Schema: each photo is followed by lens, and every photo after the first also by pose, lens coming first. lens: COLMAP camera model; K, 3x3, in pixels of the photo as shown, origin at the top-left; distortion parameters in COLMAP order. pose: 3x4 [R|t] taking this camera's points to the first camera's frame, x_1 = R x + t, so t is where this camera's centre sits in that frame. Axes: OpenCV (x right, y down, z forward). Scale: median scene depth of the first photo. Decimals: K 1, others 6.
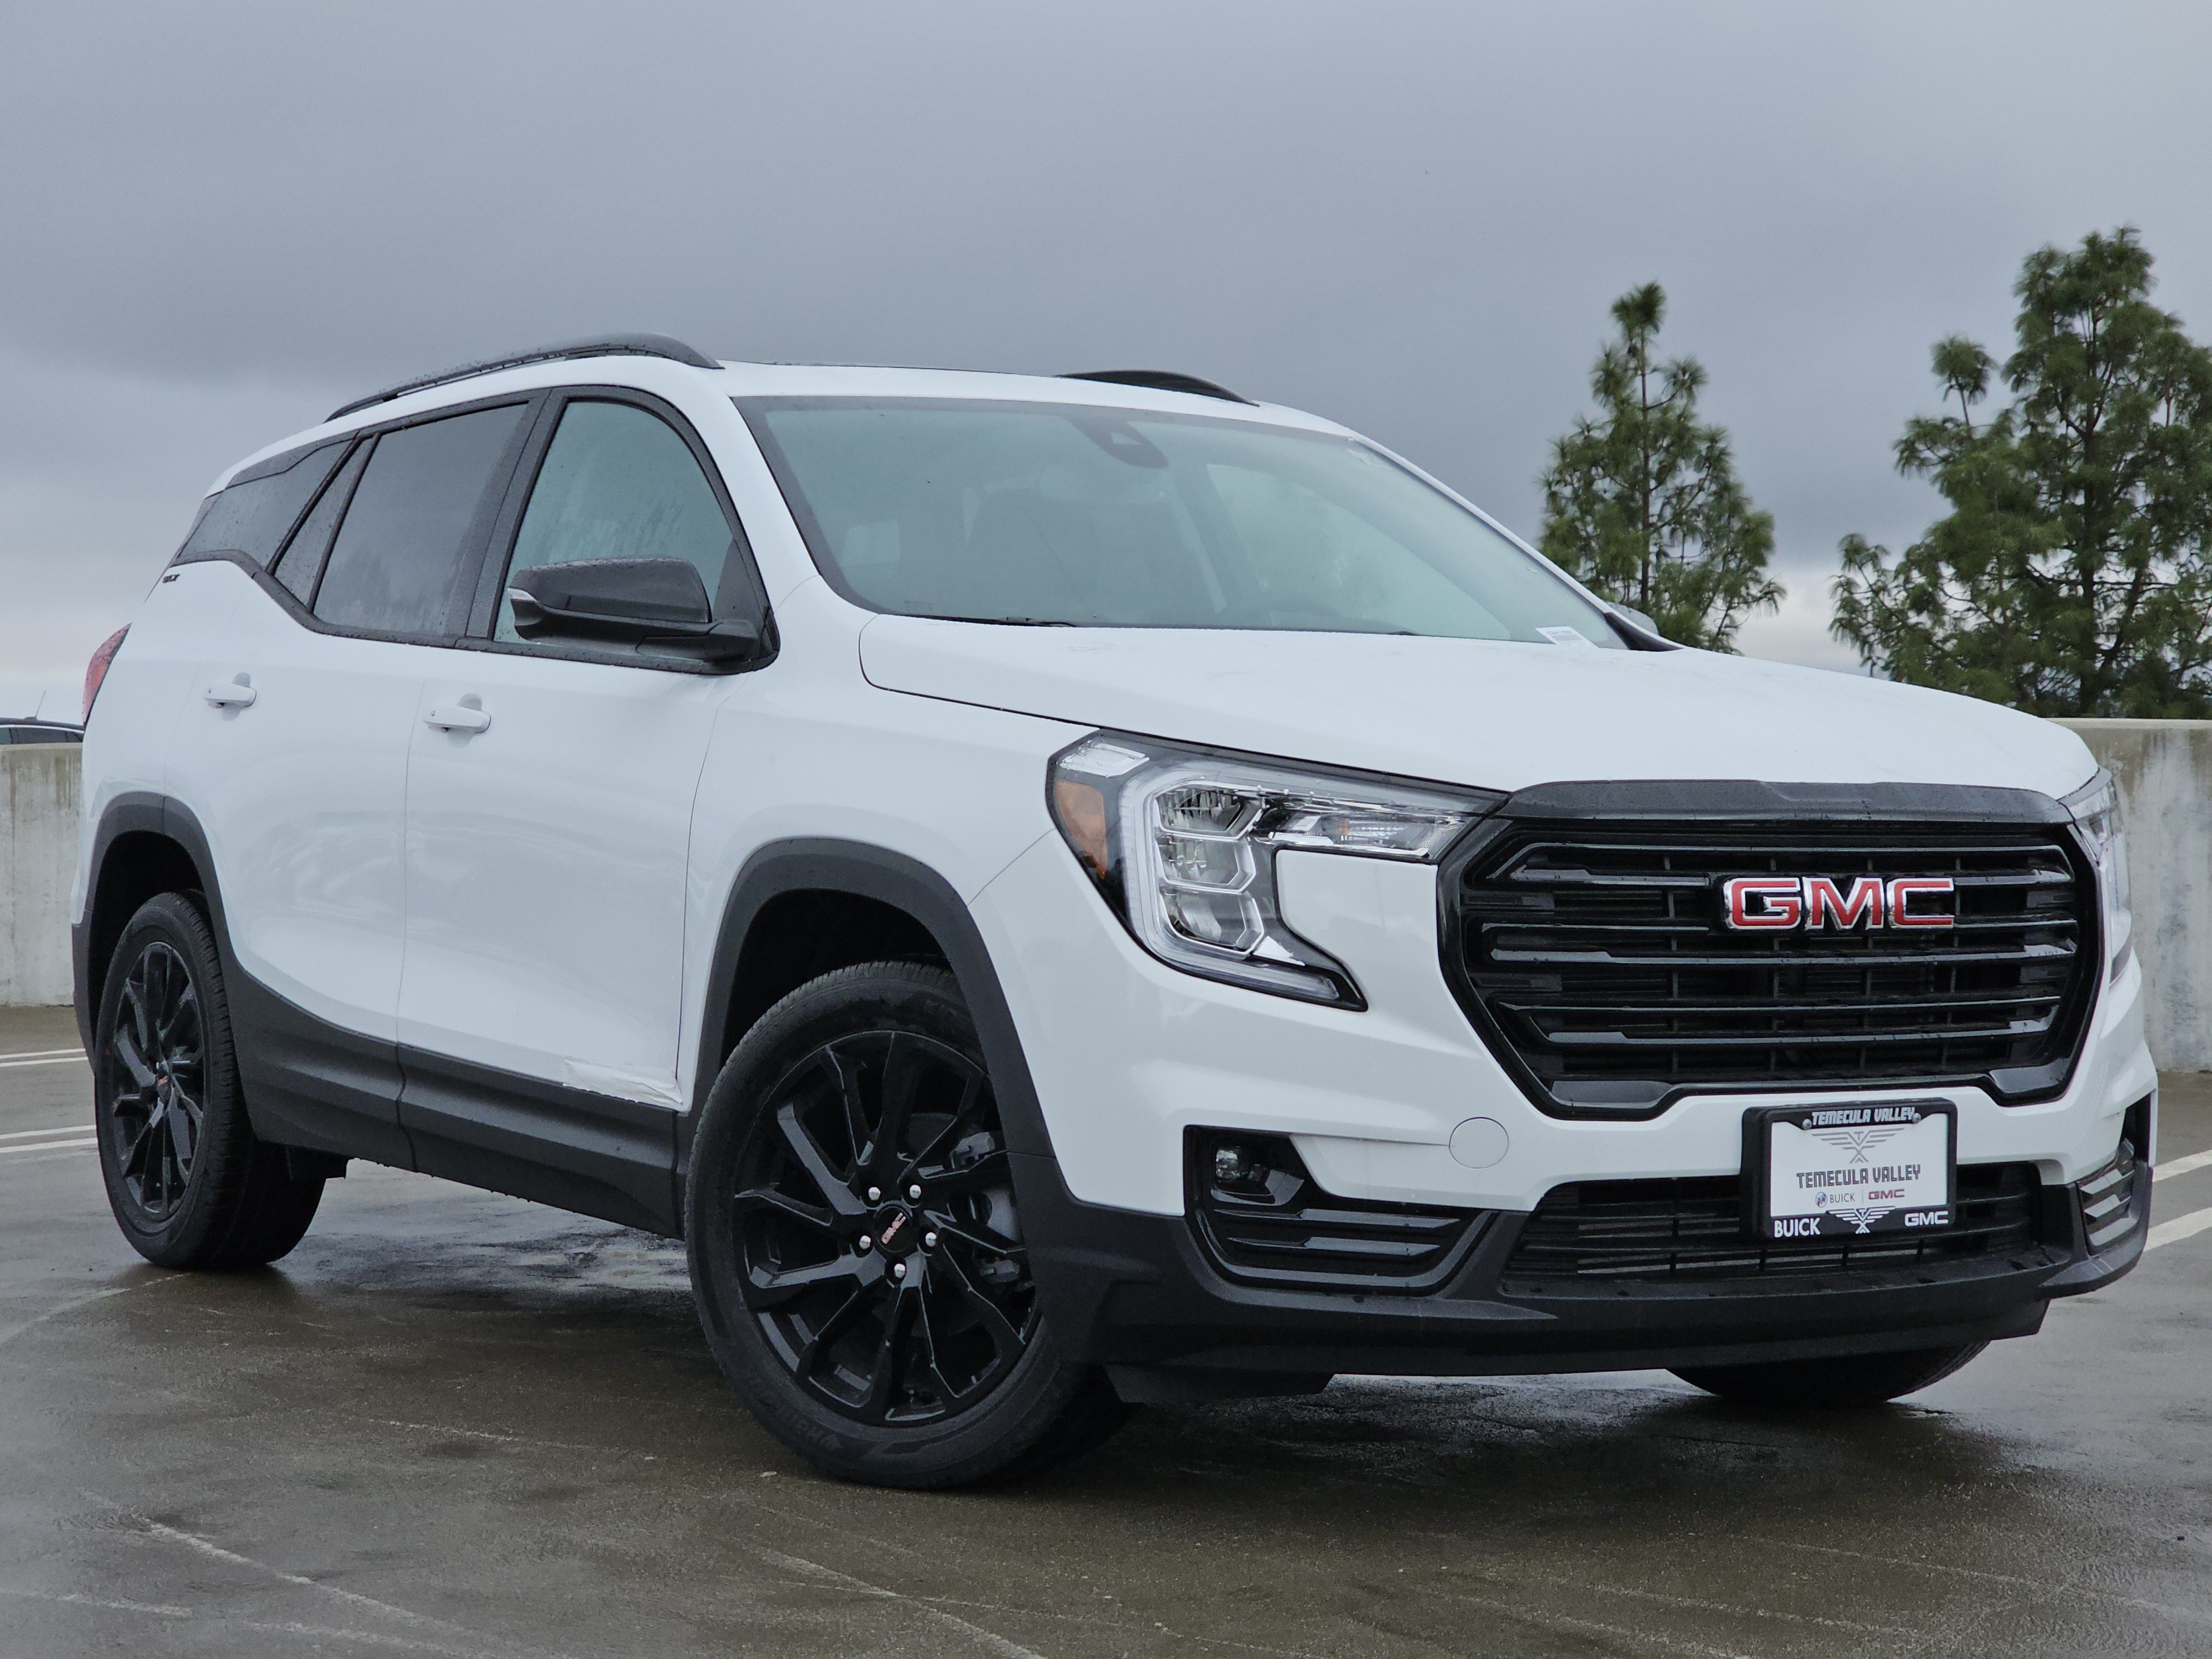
lens RADIAL K [[4388.3, 0, 1092.4], [0, 4388.3, 823.7], [0, 0, 1]] dist [-0.086559, 0.000000]
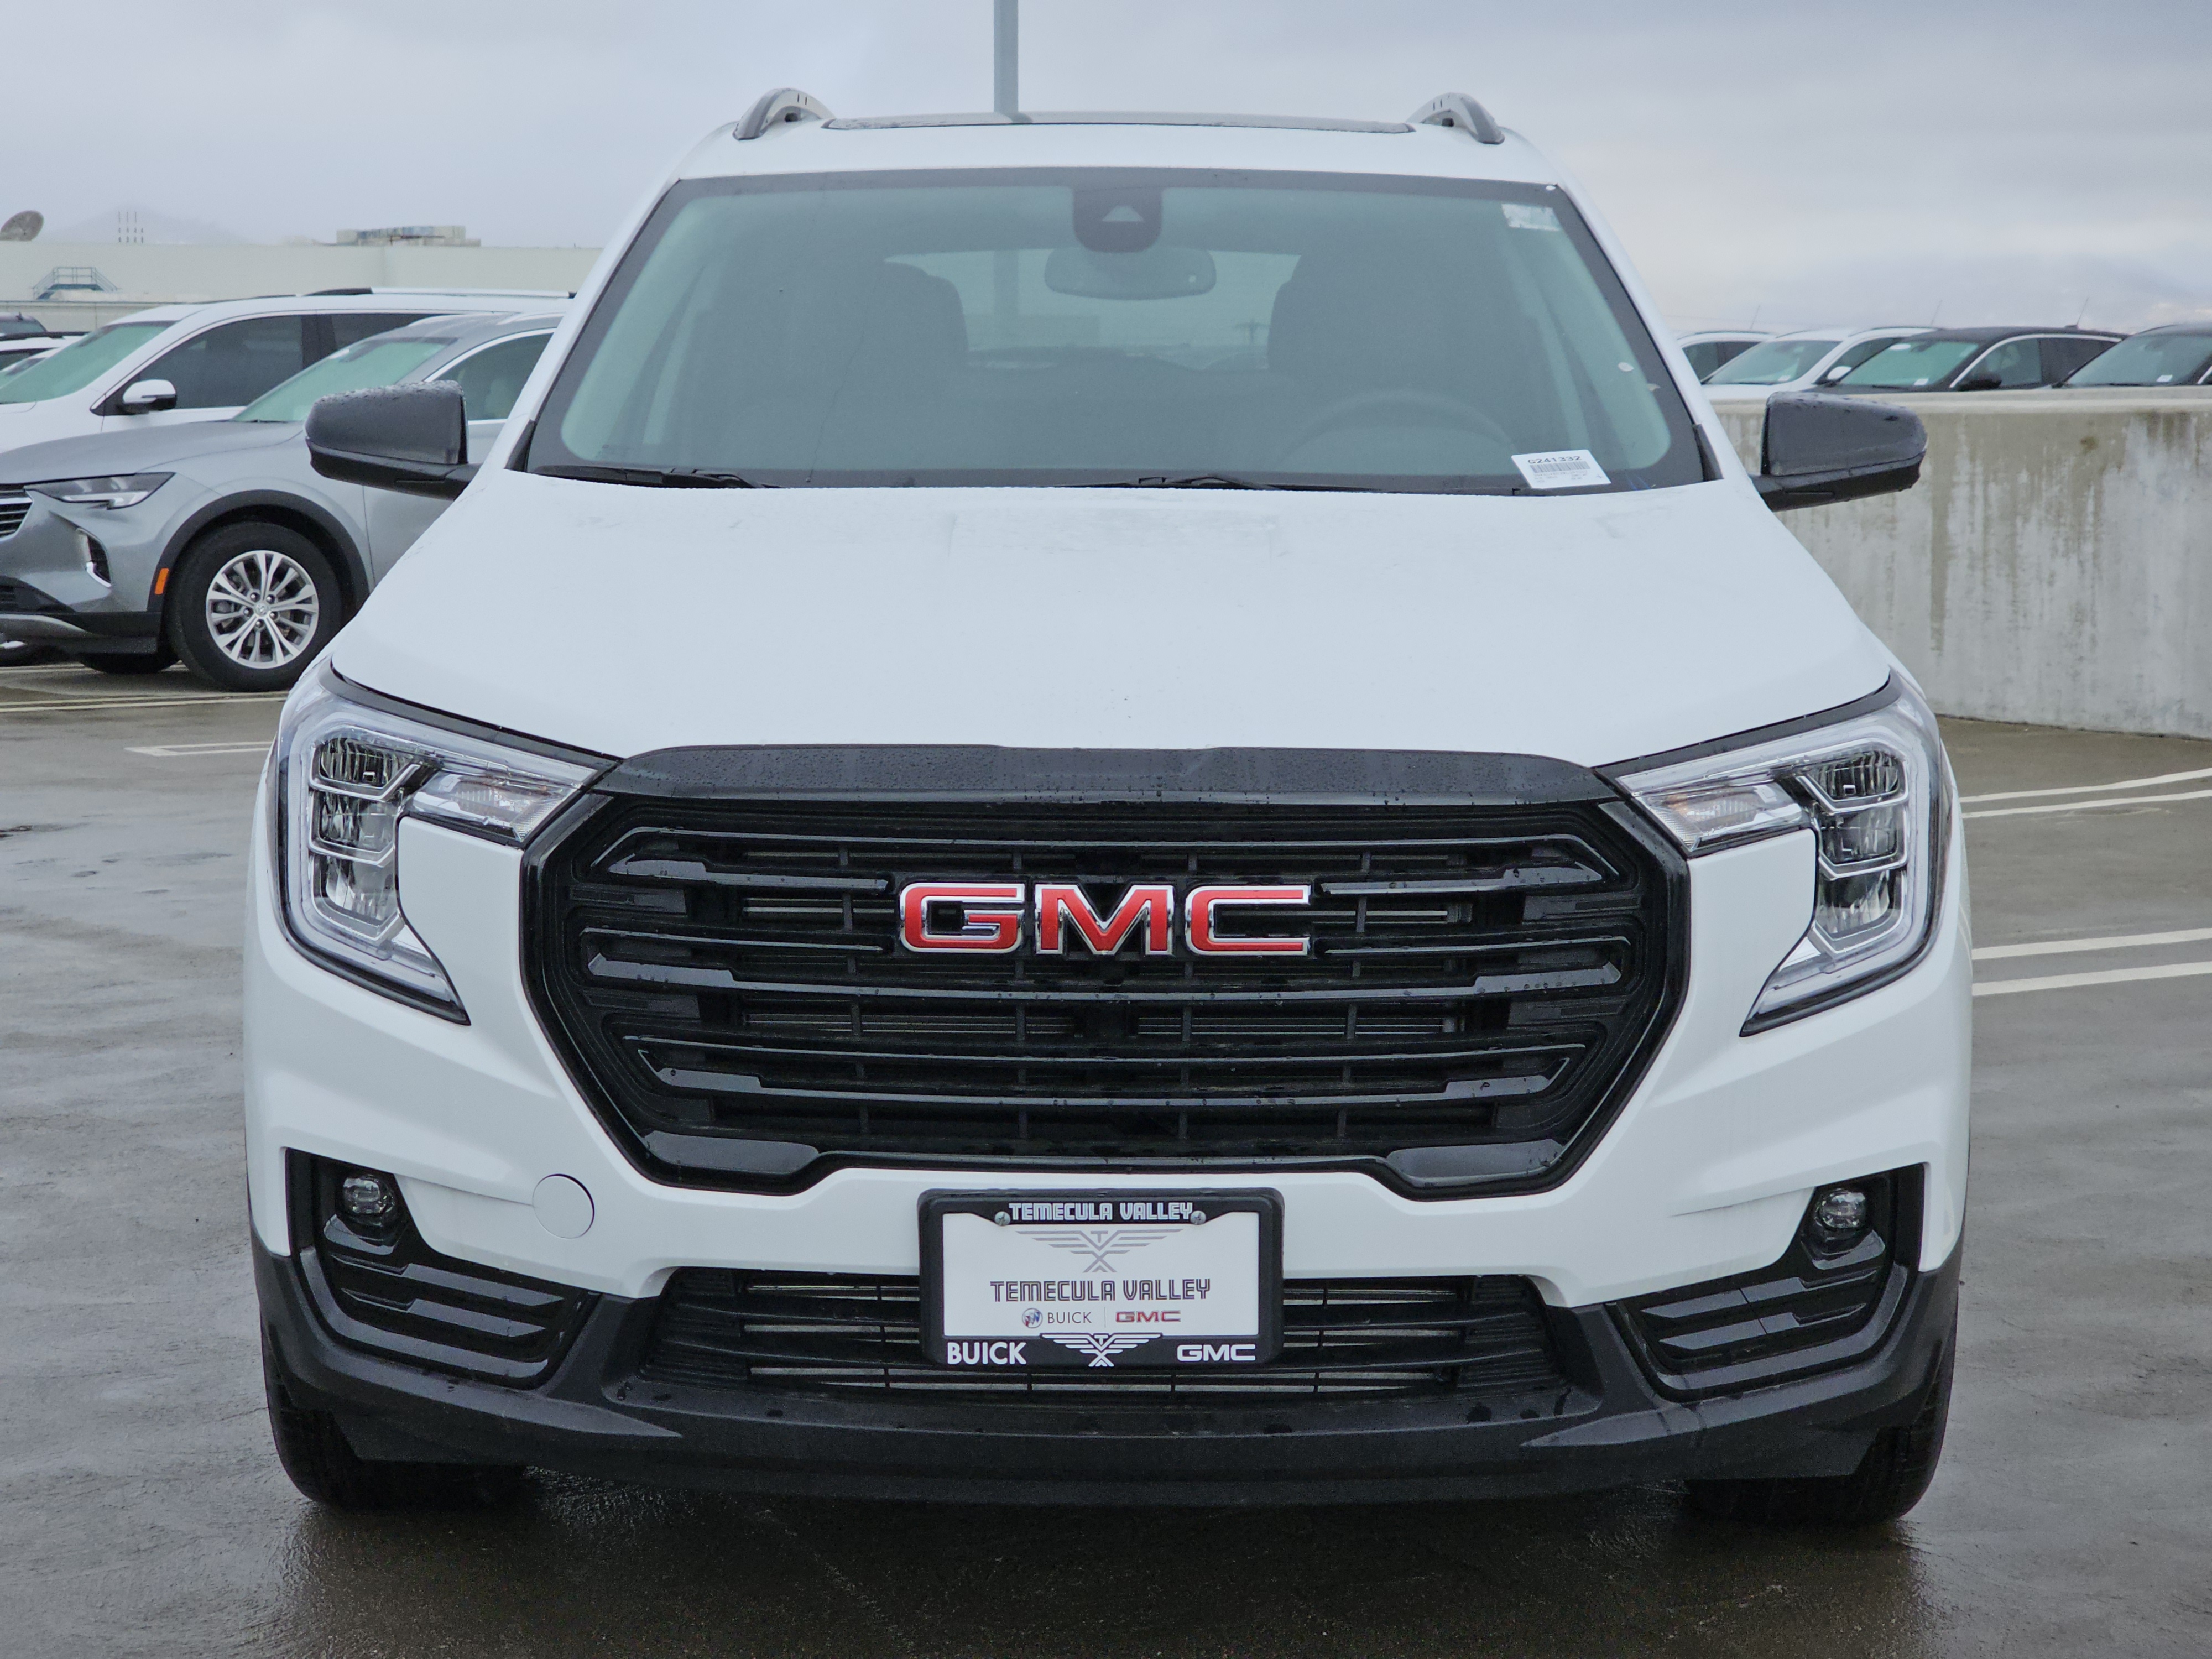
lens RADIAL K [[4388.3, 0, 1118.1], [0, 4388.3, 832.4], [0, 0, 1]] dist [-0.086559, 0.000000]
pose [[0.842408, 0.054903, -0.536036, 0.566788], [0.001038, 0.994628, 0.103505, -0.072251], [0.538839, -0.087749, 0.837826, 0.386895]]
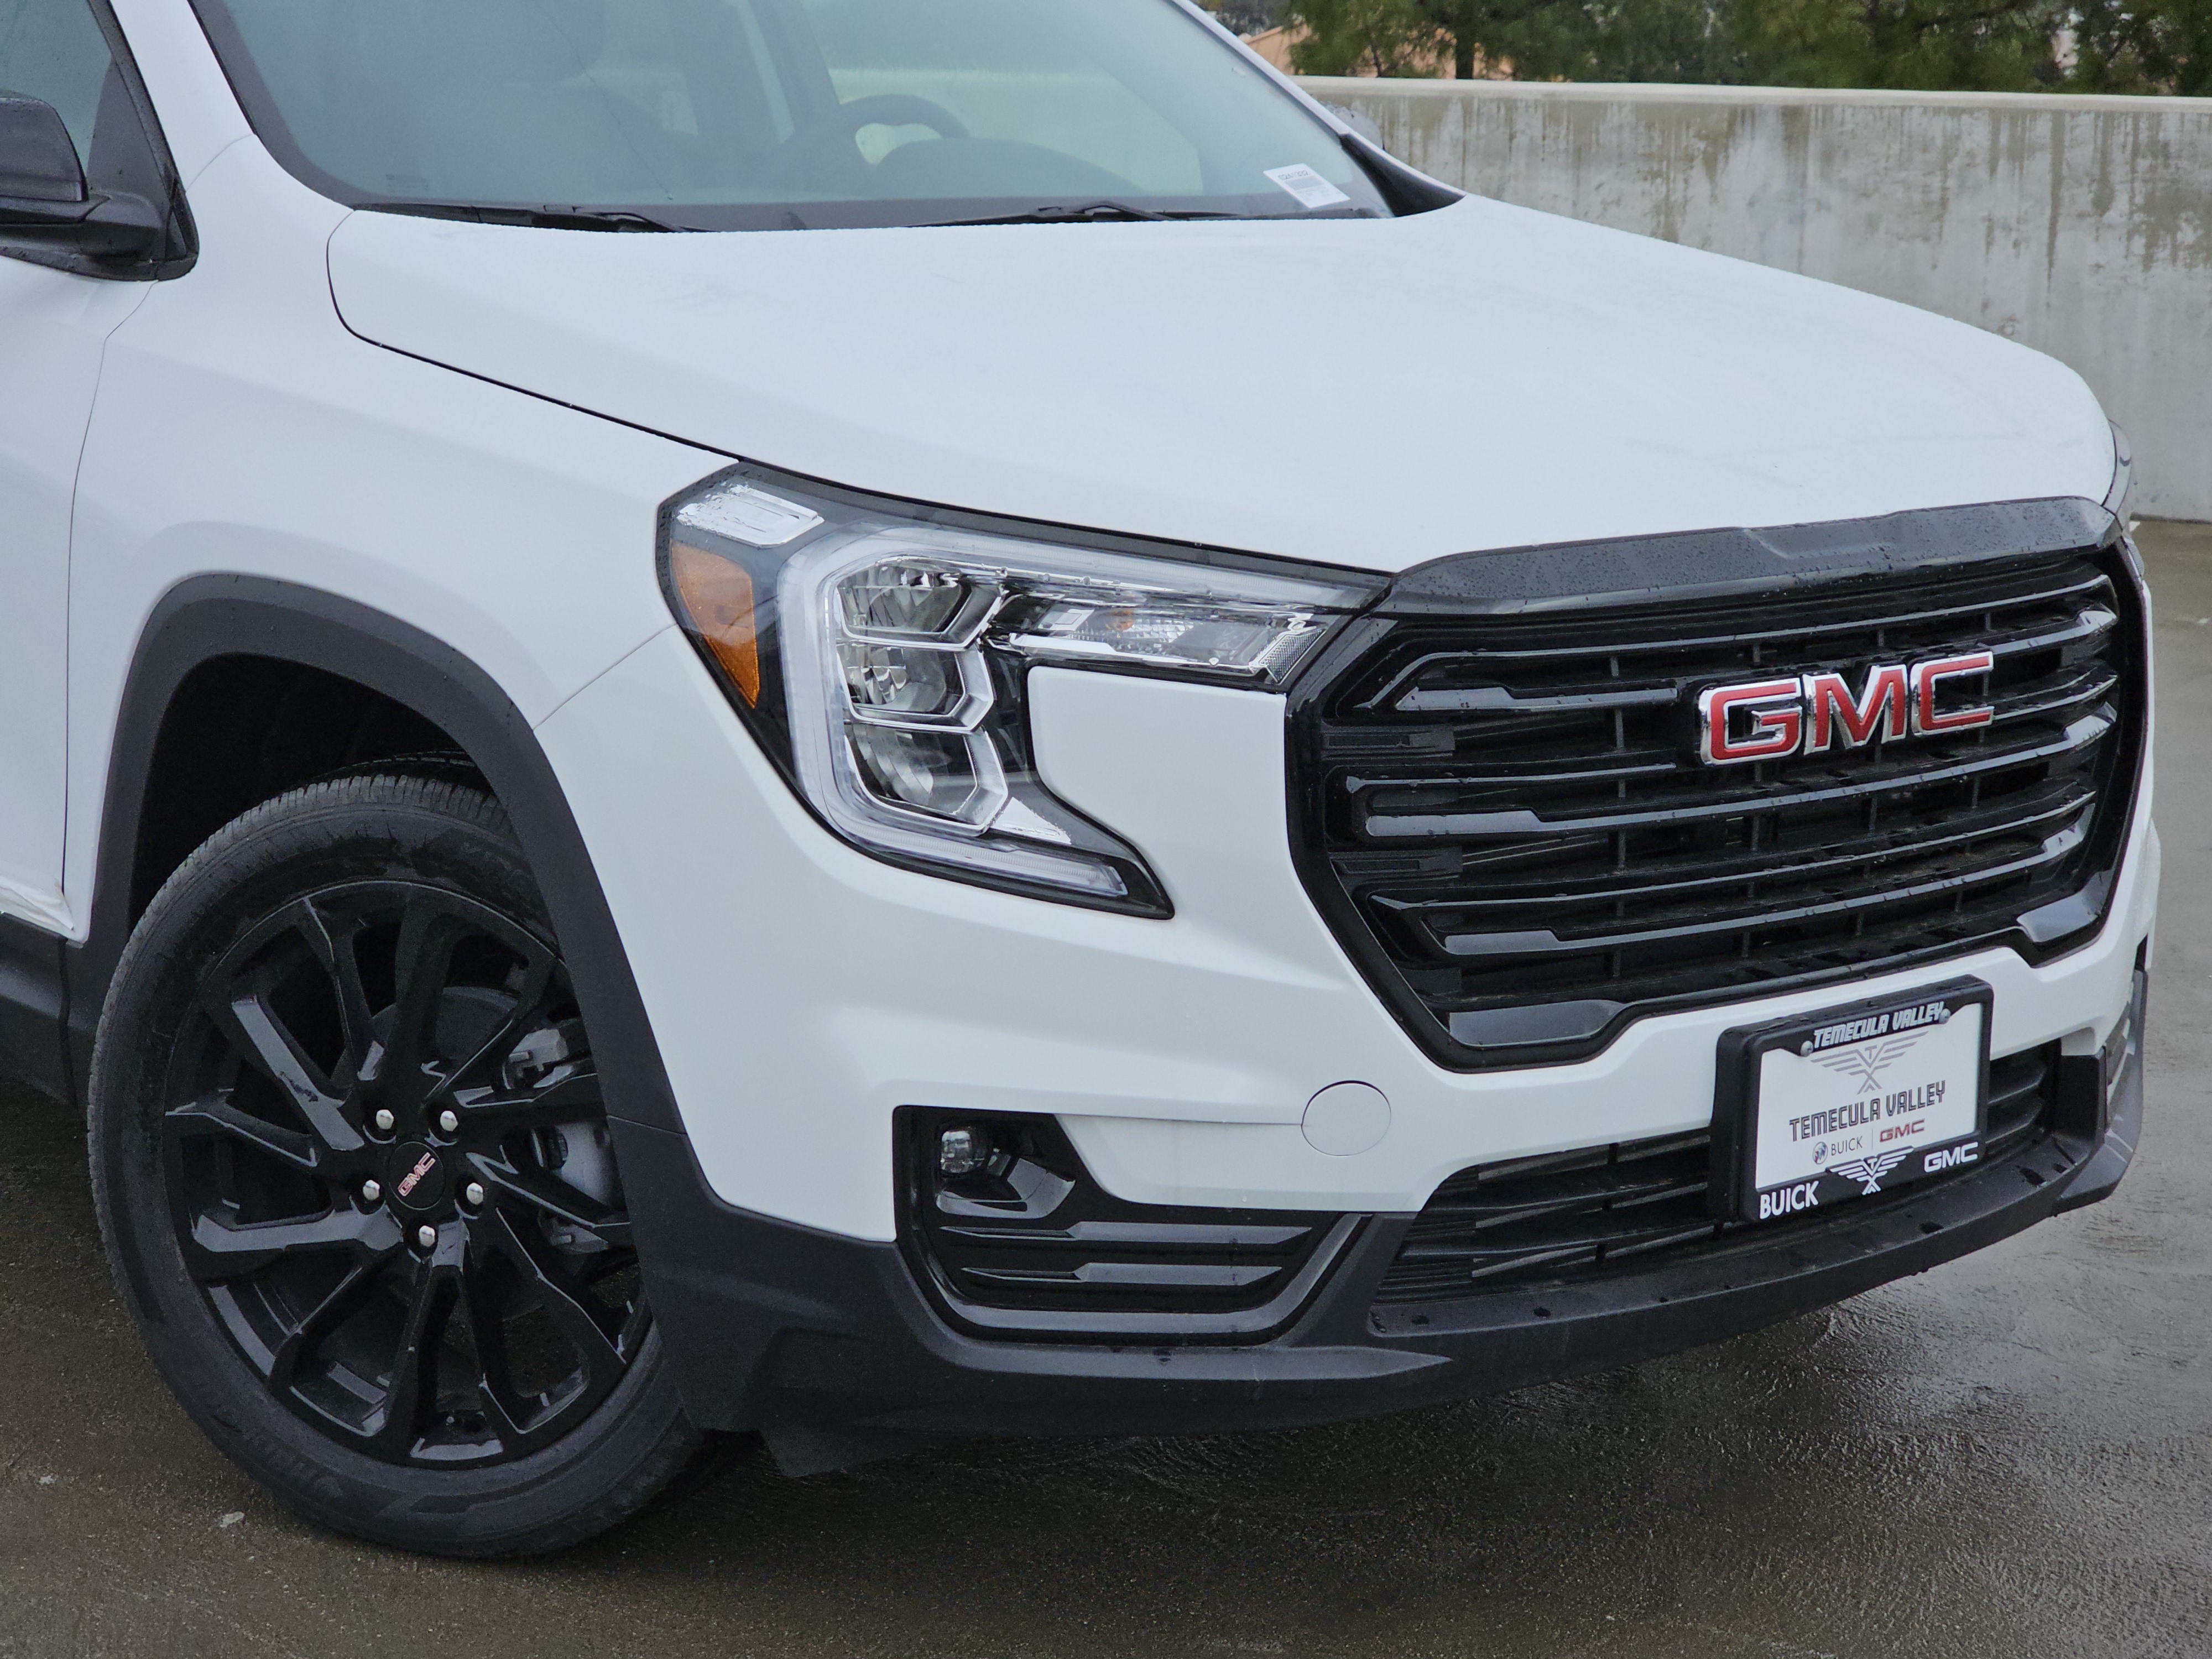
lens RADIAL K [[4388.3, 0, 995.4], [0, 4388.3, 813.2], [0, 0, 1]] dist [-0.086559, 0.000000]
pose [[0.990730, -0.023673, 0.133771, -0.047849], [-0.000349, 0.984253, 0.176767, -0.083820], [-0.135849, -0.175175, 0.975120, 0.364509]]
